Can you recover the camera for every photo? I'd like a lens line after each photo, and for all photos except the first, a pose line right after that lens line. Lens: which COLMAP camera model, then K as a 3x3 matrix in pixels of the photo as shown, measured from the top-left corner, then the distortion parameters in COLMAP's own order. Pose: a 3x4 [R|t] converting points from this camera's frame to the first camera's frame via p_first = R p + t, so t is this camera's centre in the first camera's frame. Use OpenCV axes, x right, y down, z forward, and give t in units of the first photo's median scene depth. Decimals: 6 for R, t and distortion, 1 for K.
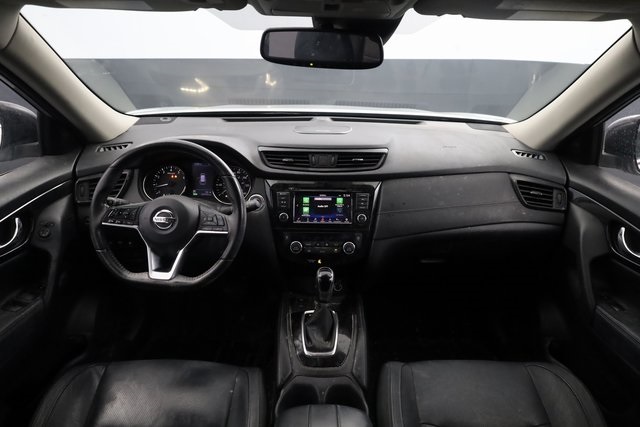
lens RADIAL K [[418.9, 0, 316.4], [0, 418.9, 210.8], [0, 0, 1]] dist [-0.021074, -0.002870]
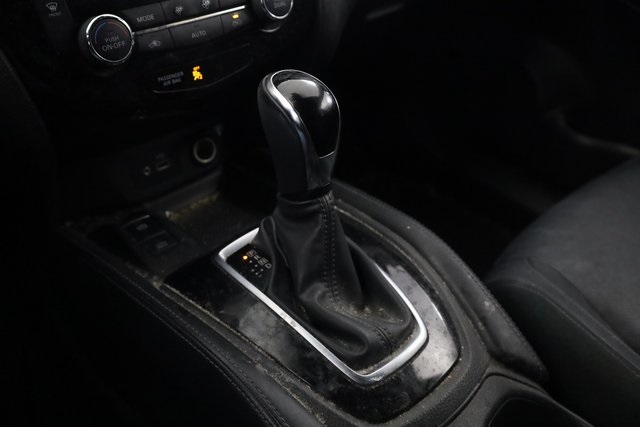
lens RADIAL K [[624.7, 0, 320.0], [0, 624.7, 216.4], [0, 0, 1]] dist [-0.009088, 0.000000]
pose [[0.746622, -0.397789, 0.533216, -0.191859], [0.213957, 0.902529, 0.373716, 0.070371], [-0.629903, -0.164939, 0.758958, 0.621872]]
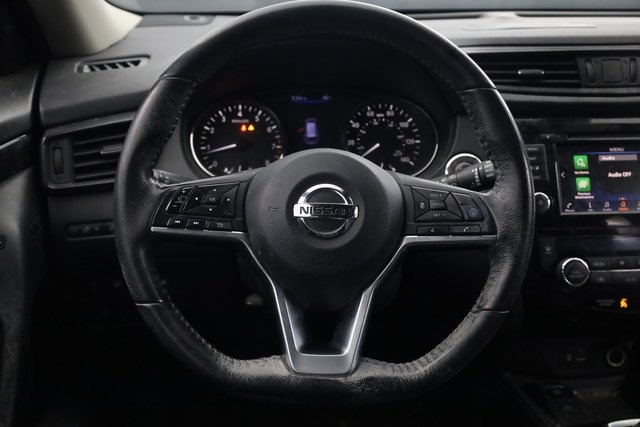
lens RADIAL K [[624.7, 0, 323.4], [0, 624.7, 213.5], [0, 0, 1]] dist [-0.009088, 0.000000]
pose [[0.998416, -0.045382, 0.033253, -0.318876], [0.046070, 0.998733, -0.020224, 0.029110], [-0.032293, 0.021724, 0.999242, 0.372655]]
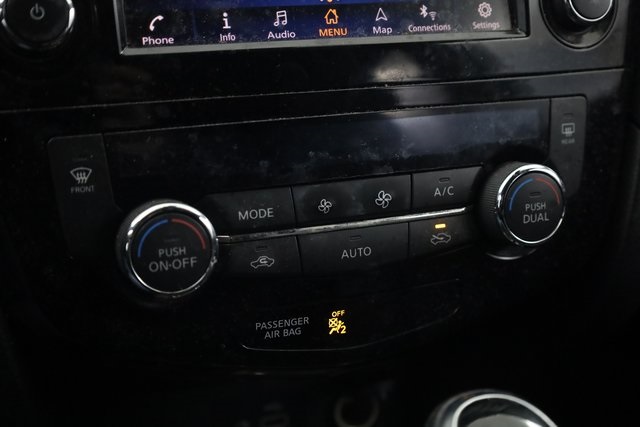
lens RADIAL K [[929.7, 0, 318.0], [0, 929.7, 215.4], [0, 0, 1]] dist [-0.042875, 0.000000]
pose [[0.942733, -0.123056, 0.310019, -0.091476], [0.074152, 0.983519, 0.164899, 0.034314], [-0.325201, -0.132467, 0.936321, 0.719250]]
